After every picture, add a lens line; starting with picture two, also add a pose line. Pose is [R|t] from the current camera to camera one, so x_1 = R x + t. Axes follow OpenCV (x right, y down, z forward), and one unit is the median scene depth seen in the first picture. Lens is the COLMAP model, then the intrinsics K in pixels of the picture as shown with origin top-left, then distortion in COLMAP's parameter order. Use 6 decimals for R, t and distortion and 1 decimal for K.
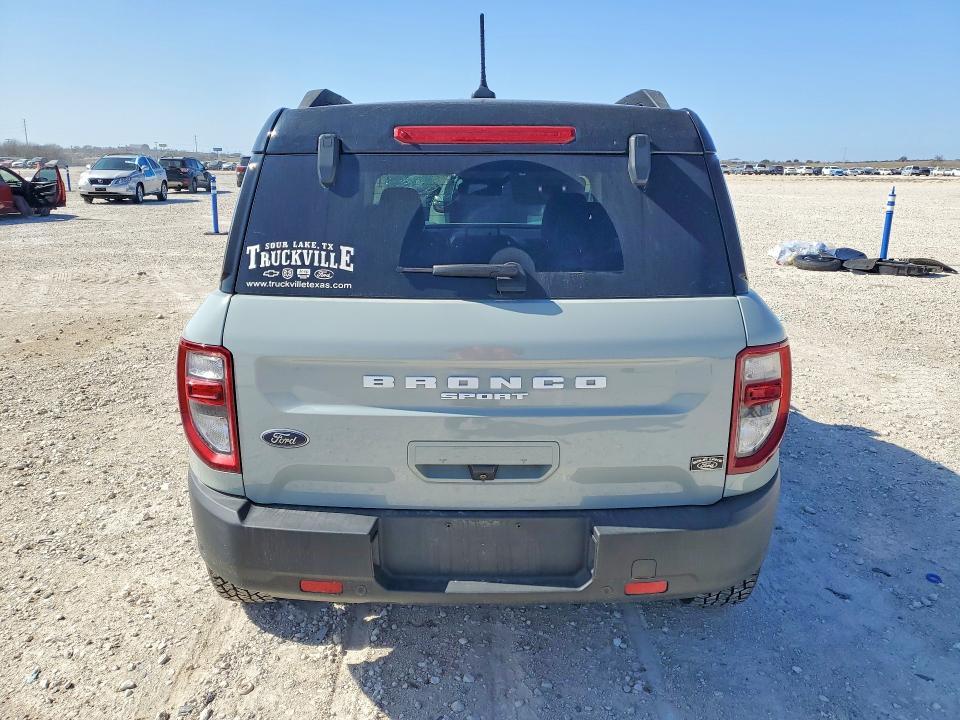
lens RADIAL K [[763.3, 0, 484.4], [0, 763.3, 357.5], [0, 0, 1]] dist [0.019630, 0.006519]
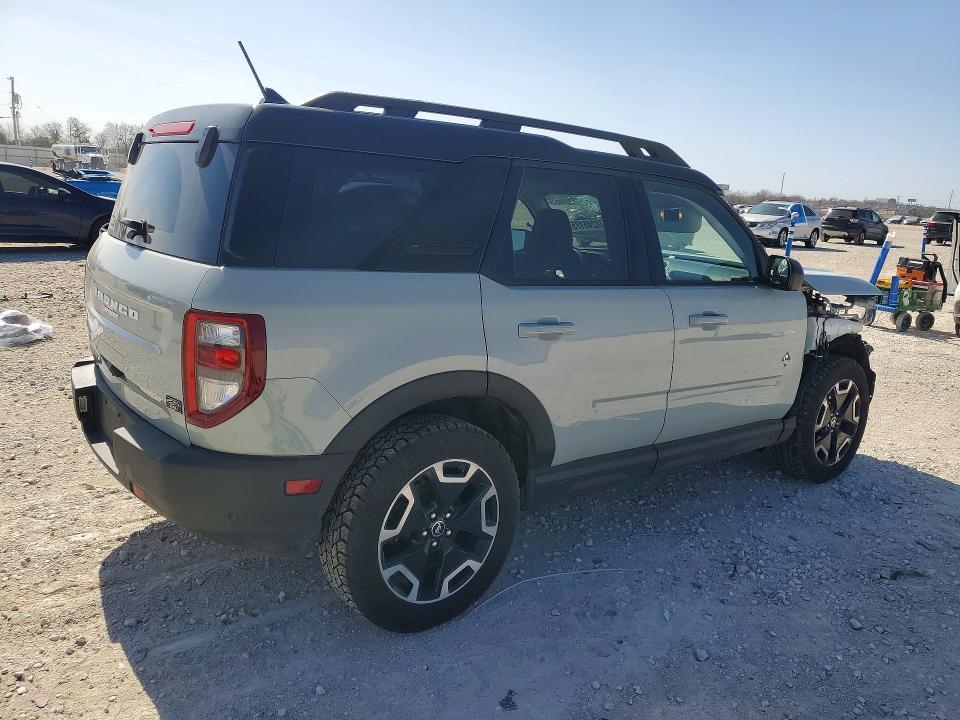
lens RADIAL K [[763.3, 0, 483.0], [0, 763.3, 362.8], [0, 0, 1]] dist [0.019630, 0.006519]
pose [[0.612895, 0.208248, -0.762228, 0.120209], [-0.253886, 0.965395, 0.059610, -0.008958], [0.748265, 0.156985, 0.644558, 0.050170]]
